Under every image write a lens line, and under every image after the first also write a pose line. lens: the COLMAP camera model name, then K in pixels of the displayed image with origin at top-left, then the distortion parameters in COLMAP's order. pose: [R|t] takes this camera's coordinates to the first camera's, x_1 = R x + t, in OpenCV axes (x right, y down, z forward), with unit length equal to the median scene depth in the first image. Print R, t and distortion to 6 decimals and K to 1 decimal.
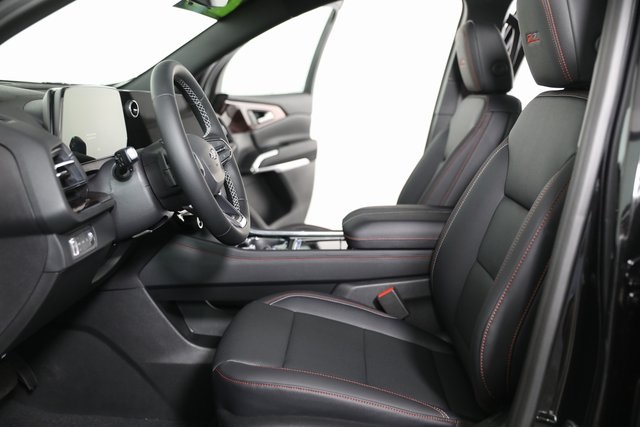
lens RADIAL K [[729.9, 0, 320.4], [0, 729.9, 213.8], [0, 0, 1]] dist [0.024009, 0.000000]
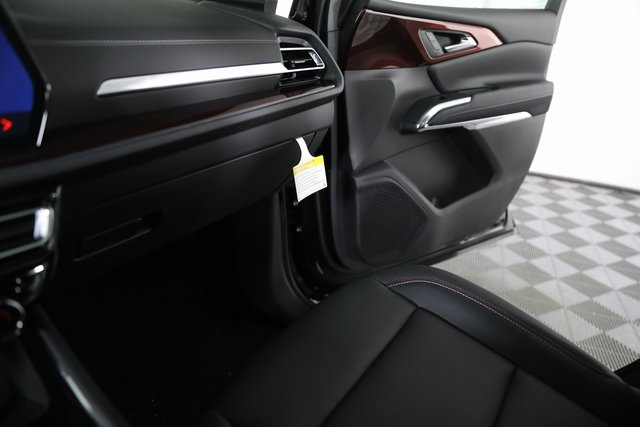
lens RADIAL K [[474.5, 0, 321.1], [0, 474.5, 213.7], [0, 0, 1]] dist [-0.084751, 0.000580]
pose [[0.846872, 0.192923, -0.495569, 0.052927], [-0.087169, 0.969631, 0.228513, -0.069346], [0.524604, -0.150323, 0.837970, 0.564268]]
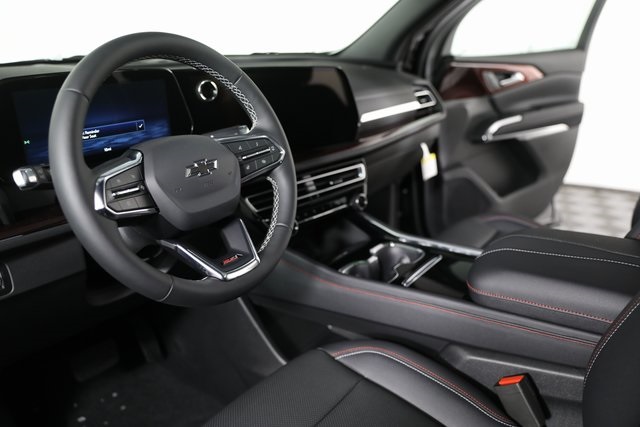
lens RADIAL K [[520.0, 0, 319.8], [0, 520.0, 214.9], [0, 0, 1]] dist [-0.051849, -0.006042]
pose [[0.818359, 0.143673, -0.556458, 0.108554], [-0.054670, 0.983318, 0.173484, -0.063066], [0.572100, -0.111550, 0.812562, 0.322158]]
